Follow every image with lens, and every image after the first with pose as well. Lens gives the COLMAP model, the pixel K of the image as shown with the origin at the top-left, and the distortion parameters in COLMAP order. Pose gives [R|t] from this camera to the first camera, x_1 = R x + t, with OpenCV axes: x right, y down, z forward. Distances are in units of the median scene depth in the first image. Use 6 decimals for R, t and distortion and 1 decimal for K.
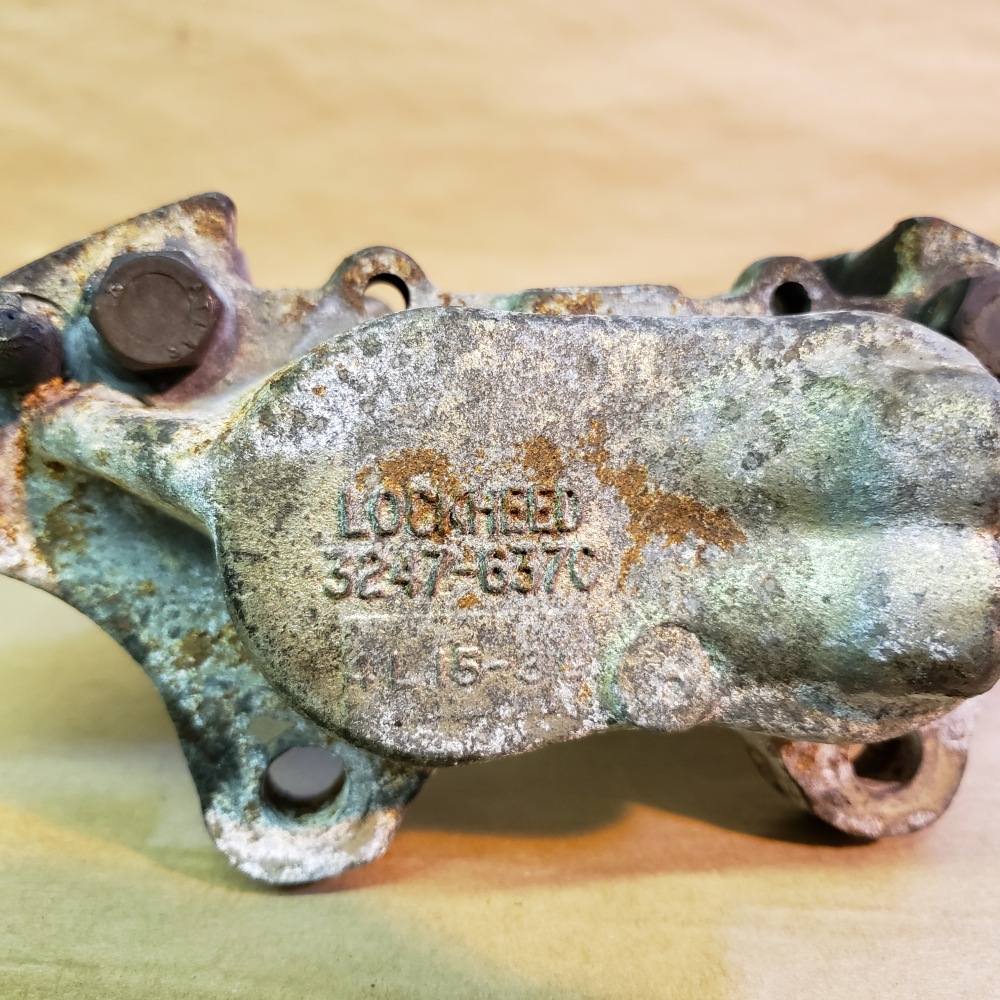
lens RADIAL K [[1139.0, 0, 480.7], [0, 1139.0, 501.2], [0, 0, 1]] dist [0.111544, -0.679594]
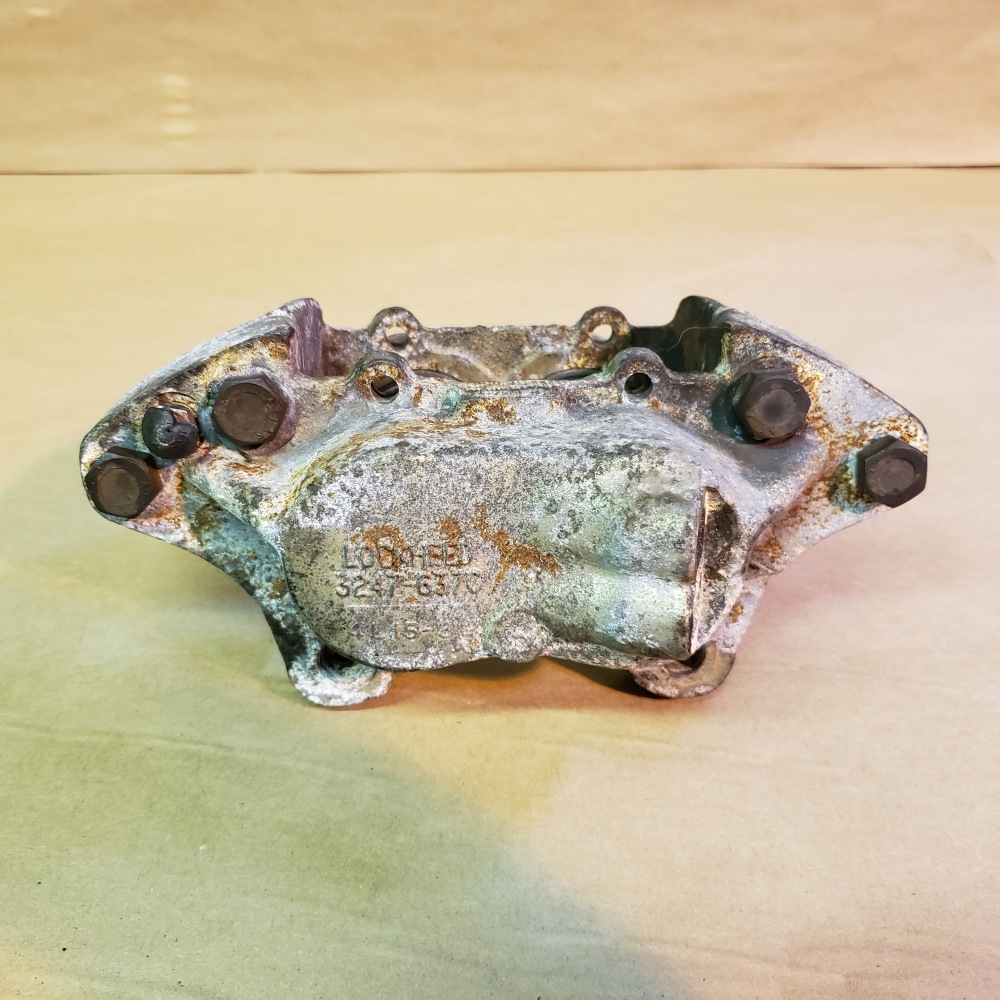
lens RADIAL K [[1139.0, 0, 480.7], [0, 1139.0, 501.2], [0, 0, 1]] dist [0.111544, -0.679594]
pose [[0.992099, 0.044426, -0.117331, 0.312541], [-0.008246, 0.956273, 0.292359, -0.610929], [0.125189, -0.289081, 0.949084, -0.735542]]
